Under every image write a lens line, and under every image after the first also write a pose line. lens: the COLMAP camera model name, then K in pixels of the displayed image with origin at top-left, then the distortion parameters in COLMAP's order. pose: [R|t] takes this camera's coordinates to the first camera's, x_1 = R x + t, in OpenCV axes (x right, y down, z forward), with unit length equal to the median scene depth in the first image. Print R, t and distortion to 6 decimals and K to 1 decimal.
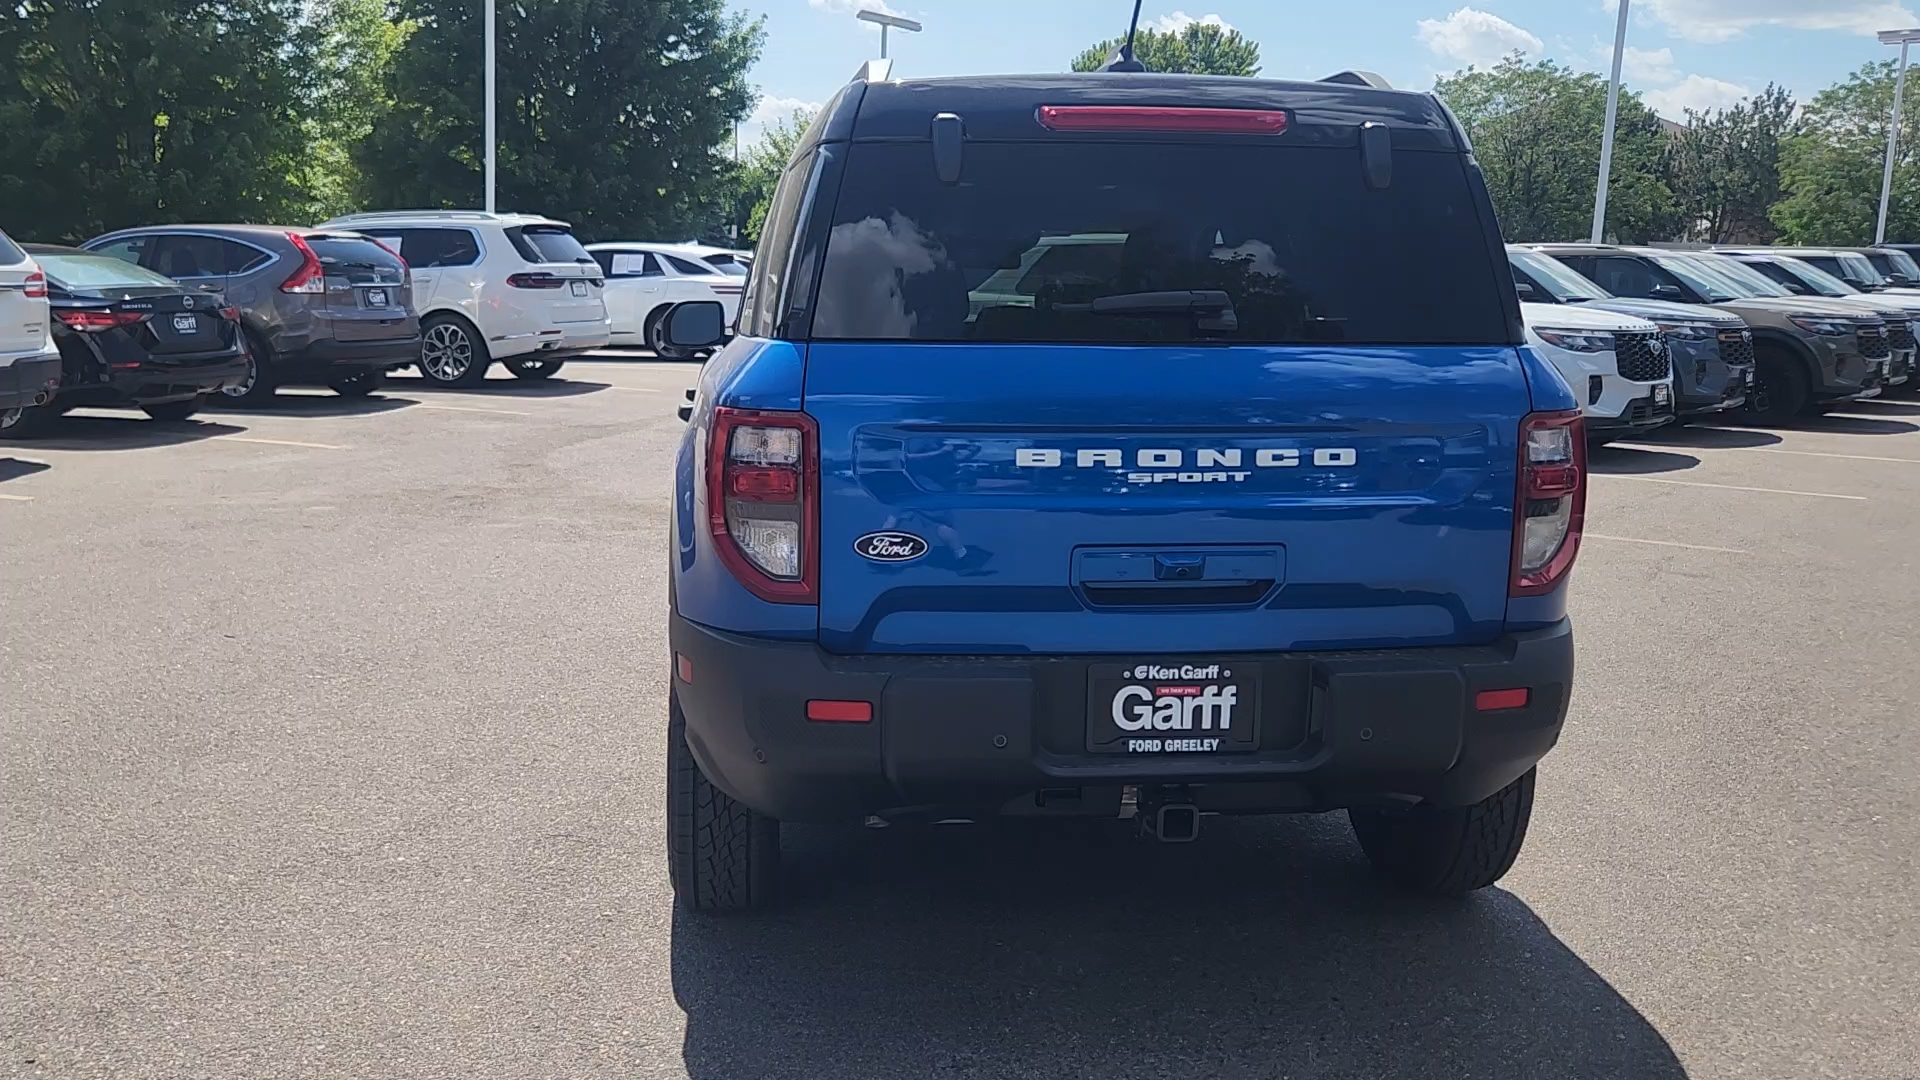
lens RADIAL K [[1615.1, 0, 949.2], [0, 1615.1, 536.1], [0, 0, 1]] dist [0.023132, -0.011852]
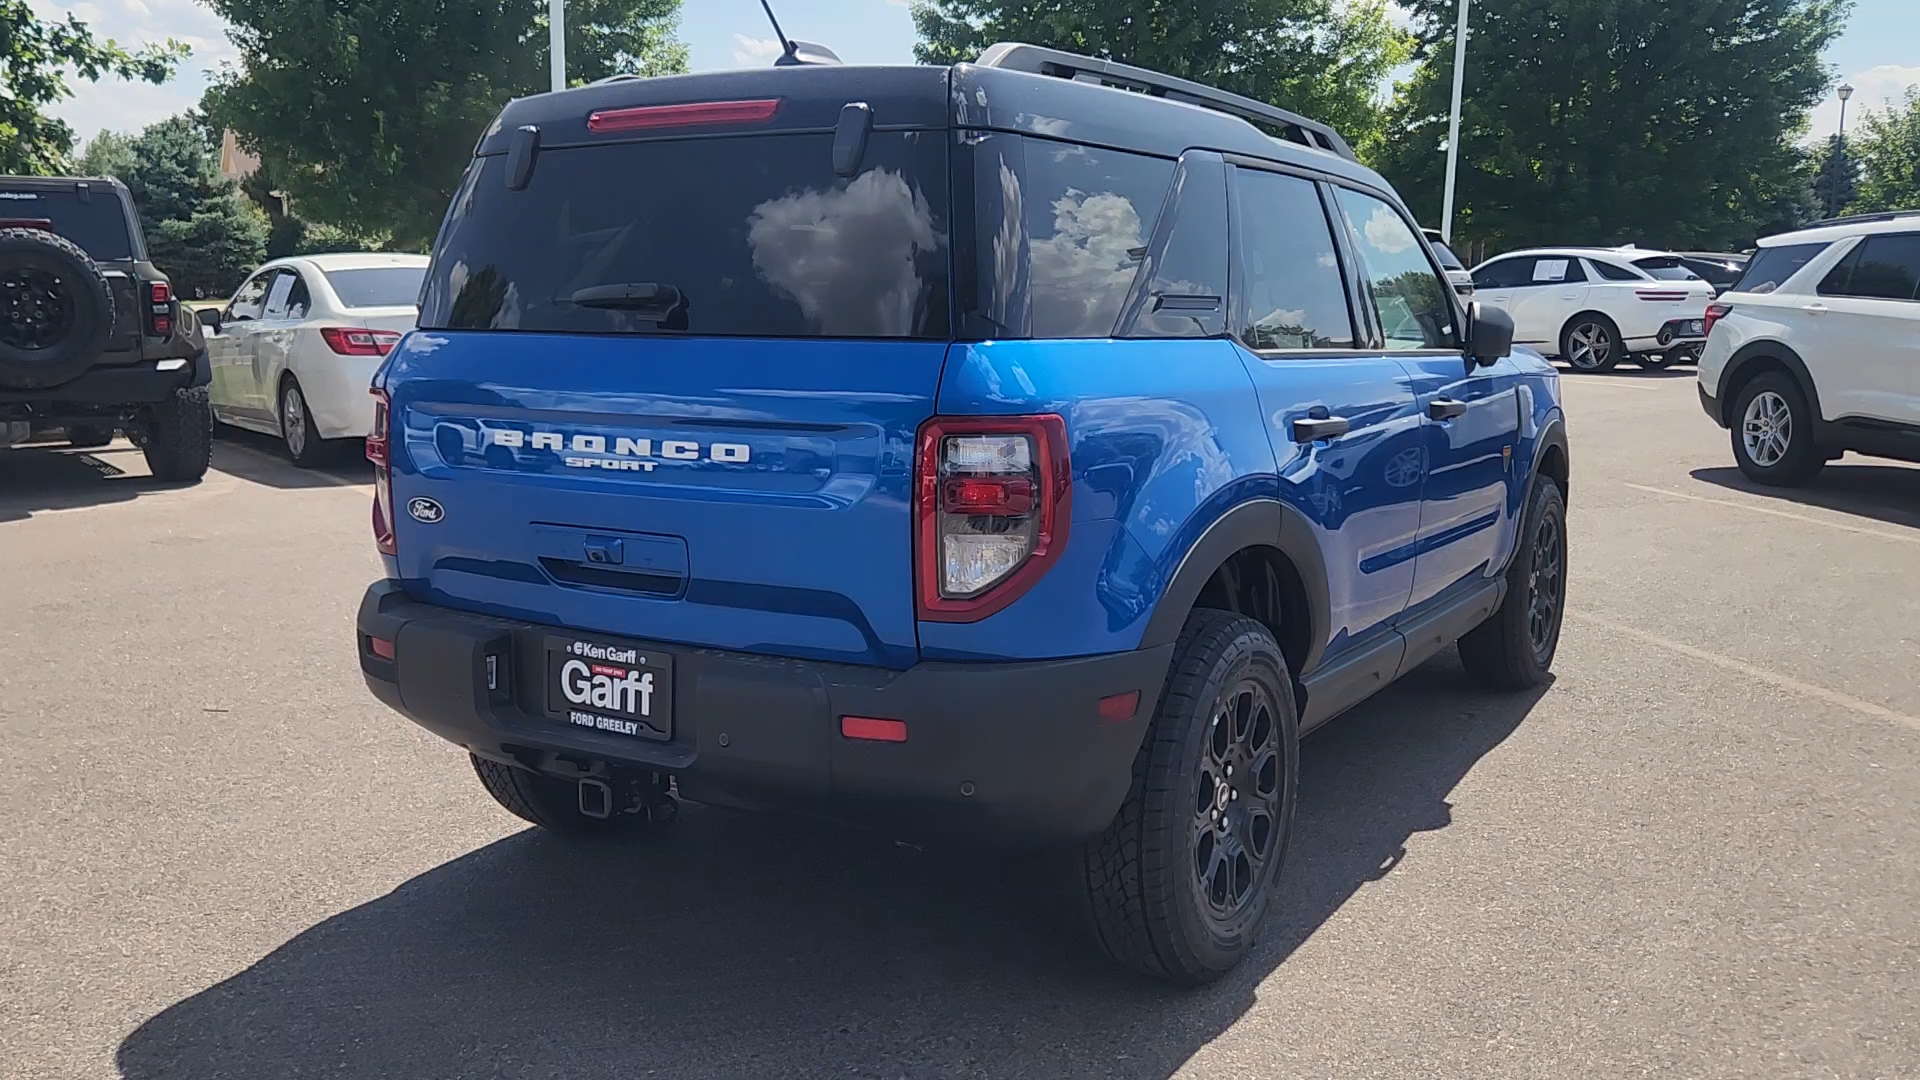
lens RADIAL K [[1615.1, 0, 955.4], [0, 1615.1, 522.1], [0, 0, 1]] dist [0.023132, -0.011852]
pose [[0.791809, 0.076418, -0.605969, 0.920503], [-0.085576, 0.996236, 0.013814, -0.031629], [0.604744, 0.040919, 0.795368, 0.304930]]
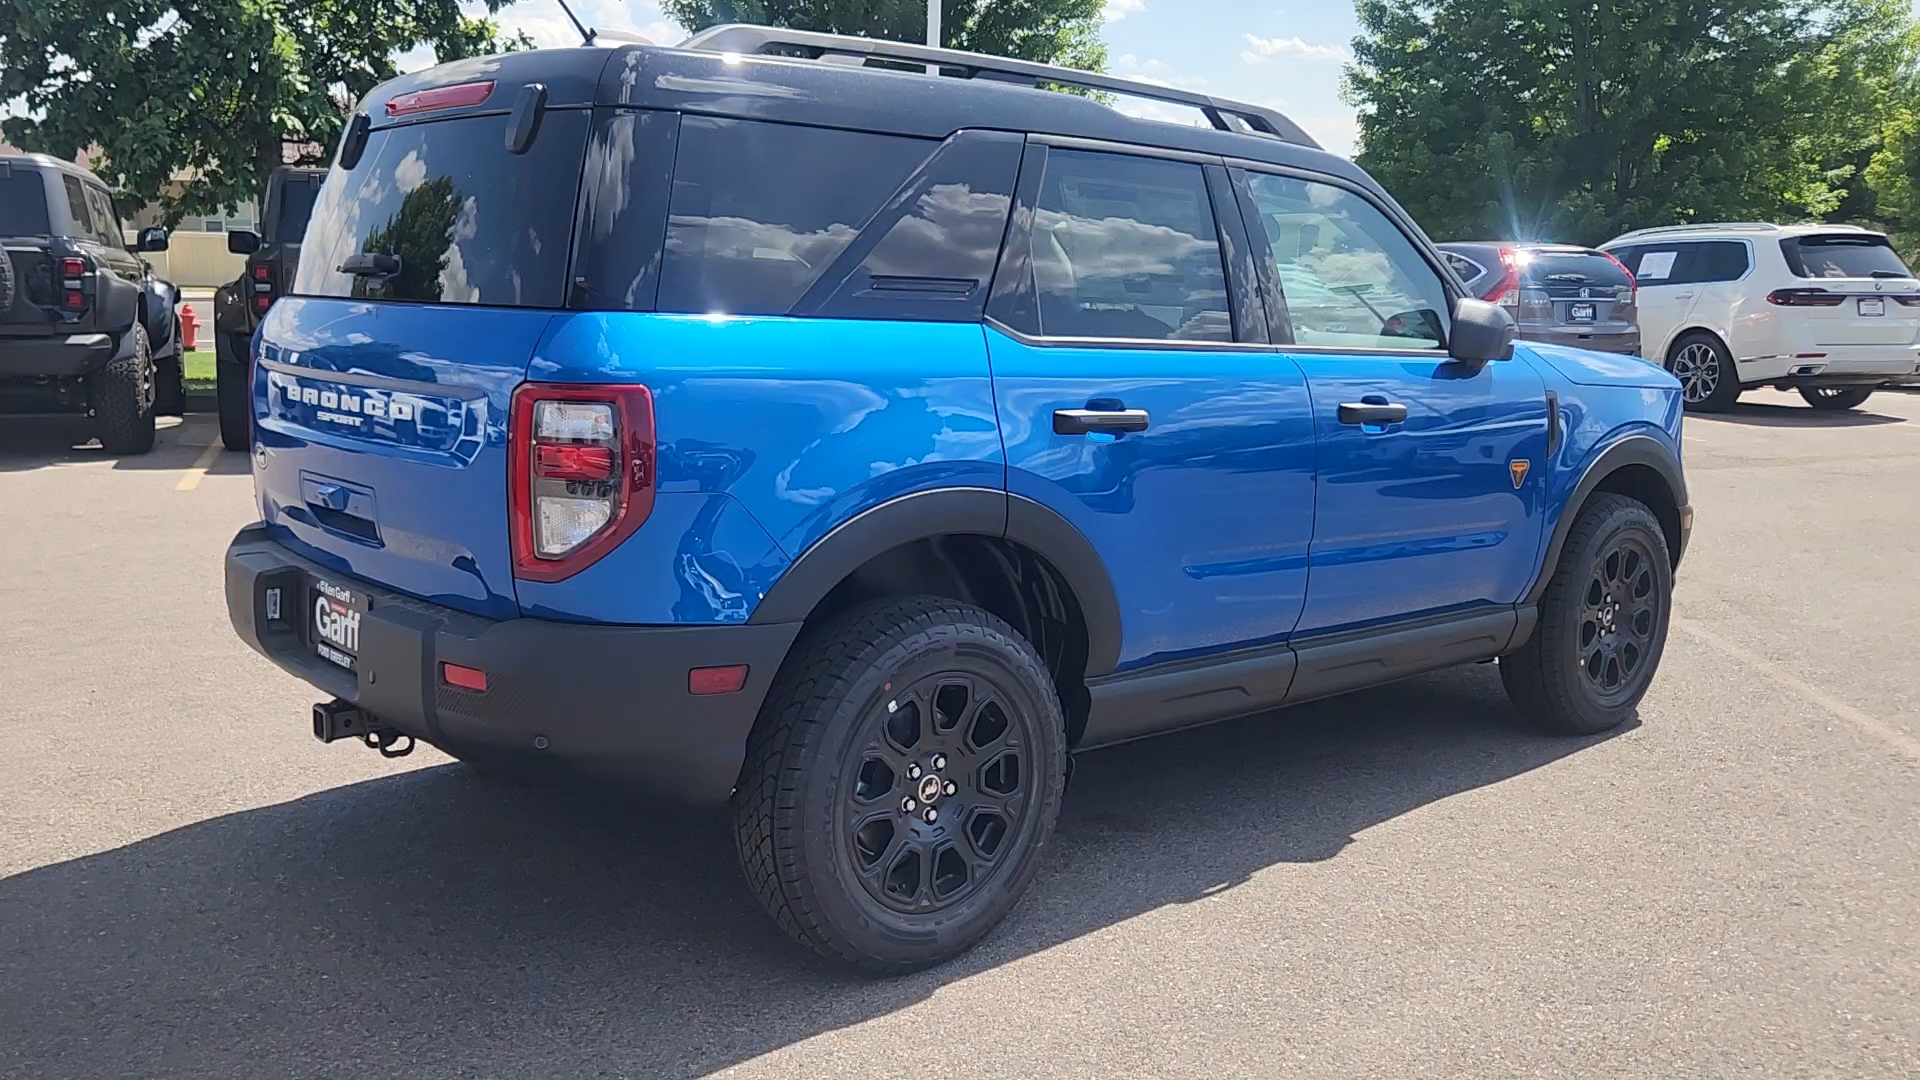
lens RADIAL K [[1615.1, 0, 968.5], [0, 1615.1, 520.3], [0, 0, 1]] dist [0.023132, -0.011852]
pose [[0.580668, 0.118406, -0.805484, 1.251788], [-0.139019, 0.989258, 0.045204, -0.072629], [0.802184, 0.085729, 0.590891, 0.643946]]
